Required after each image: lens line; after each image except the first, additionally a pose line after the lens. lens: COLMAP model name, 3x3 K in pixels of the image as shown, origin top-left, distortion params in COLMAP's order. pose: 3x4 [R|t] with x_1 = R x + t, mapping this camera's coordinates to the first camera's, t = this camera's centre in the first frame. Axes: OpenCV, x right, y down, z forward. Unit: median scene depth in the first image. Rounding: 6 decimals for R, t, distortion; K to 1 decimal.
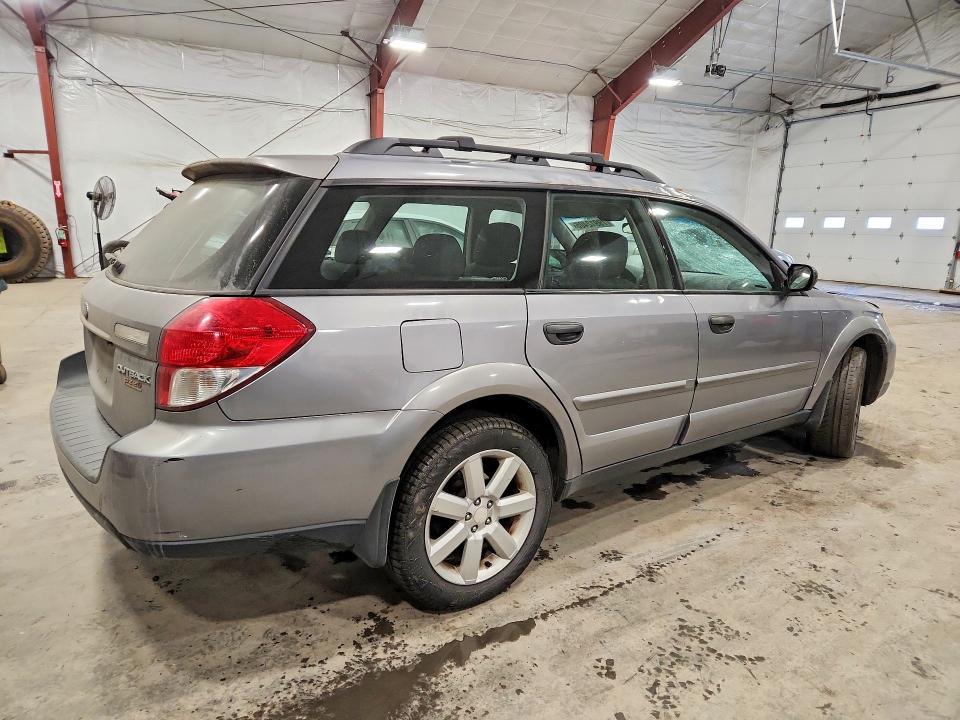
lens RADIAL K [[733.7, 0, 478.6], [0, 733.7, 357.5], [0, 0, 1]] dist [0.033752, 0.003220]
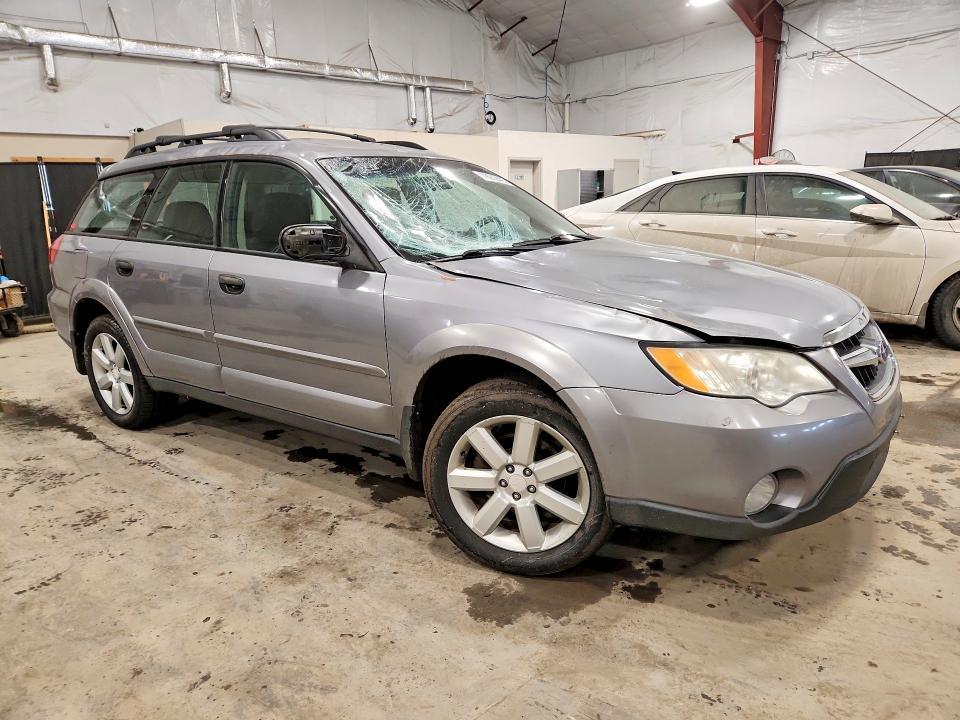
lens RADIAL K [[733.7, 0, 479.2], [0, 733.7, 363.7], [0, 0, 1]] dist [0.033752, 0.003220]
pose [[0.157068, 0.177544, -0.971498, 1.021164], [-0.138102, 0.977991, 0.156403, -0.106777], [0.977884, 0.109600, 0.178130, 0.871113]]
